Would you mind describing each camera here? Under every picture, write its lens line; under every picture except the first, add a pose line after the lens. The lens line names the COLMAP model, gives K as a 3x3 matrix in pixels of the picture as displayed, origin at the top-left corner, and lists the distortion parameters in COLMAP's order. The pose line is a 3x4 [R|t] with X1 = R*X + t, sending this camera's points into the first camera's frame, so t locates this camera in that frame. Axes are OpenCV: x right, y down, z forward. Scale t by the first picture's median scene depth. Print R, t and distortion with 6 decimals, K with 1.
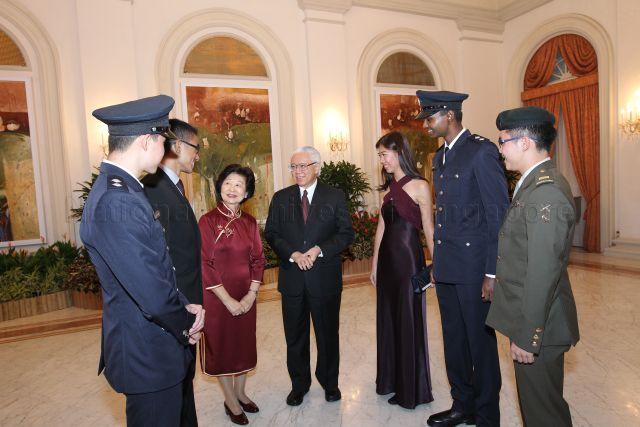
lens RADIAL K [[432.6, 0, 320.0], [0, 432.6, 213.5], [0, 0, 1]] dist [-0.060361, 0.042585]
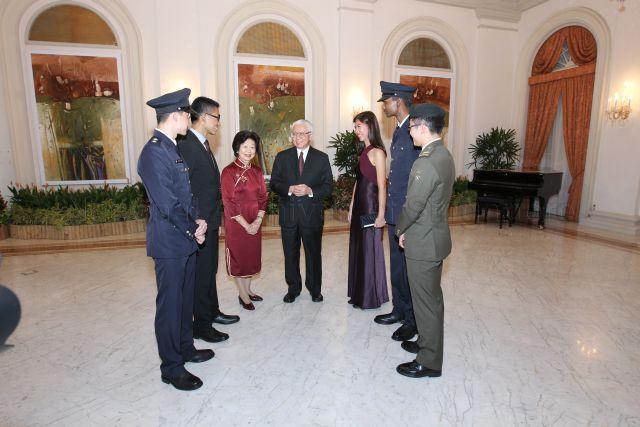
lens RADIAL K [[376.0, 0, 319.6], [0, 376.0, 216.1], [0, 0, 1]] dist [-0.059063, 0.024724]
pose [[0.991909, 0.072732, -0.104052, 0.065813], [-0.060693, 0.991564, 0.114531, 0.003728], [0.111504, -0.107290, 0.987955, -0.085183]]
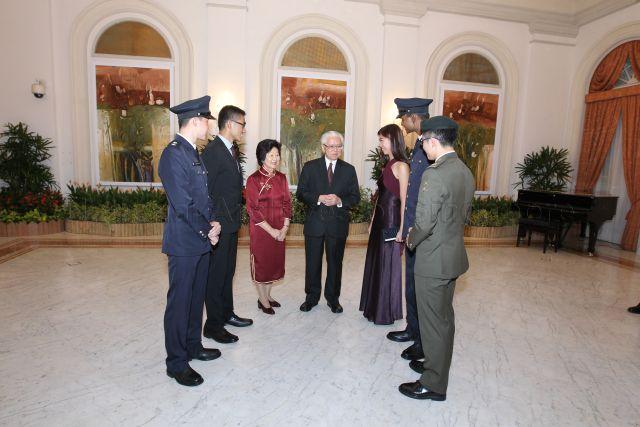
lens RADIAL K [[376.0, 0, 319.6], [0, 376.0, 216.1], [0, 0, 1]] dist [-0.059063, 0.024724]
pose [[0.965680, 0.122989, -0.228770, 0.101590], [-0.104950, 0.990445, 0.089463, 0.005242], [0.237587, -0.062383, 0.969361, -0.080080]]
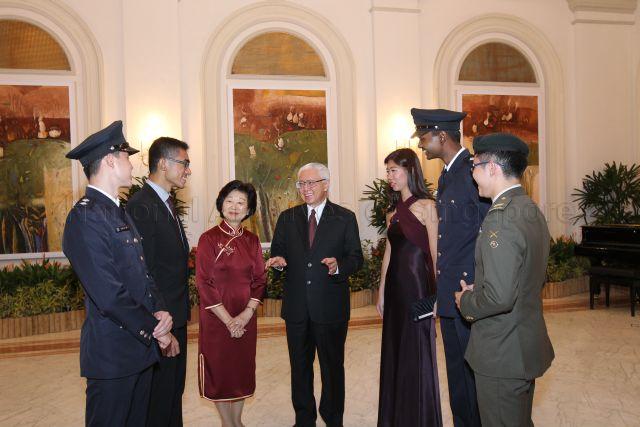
lens RADIAL K [[541.3, 0, 320.0], [0, 541.3, 213.5], [0, 0, 1]] dist [-0.037841, 0.057337]
pose [[0.982064, 0.030663, -0.186040, 0.084381], [-0.037992, 0.998631, -0.035956, -0.001466], [0.184683, 0.042379, 0.981884, -0.068014]]
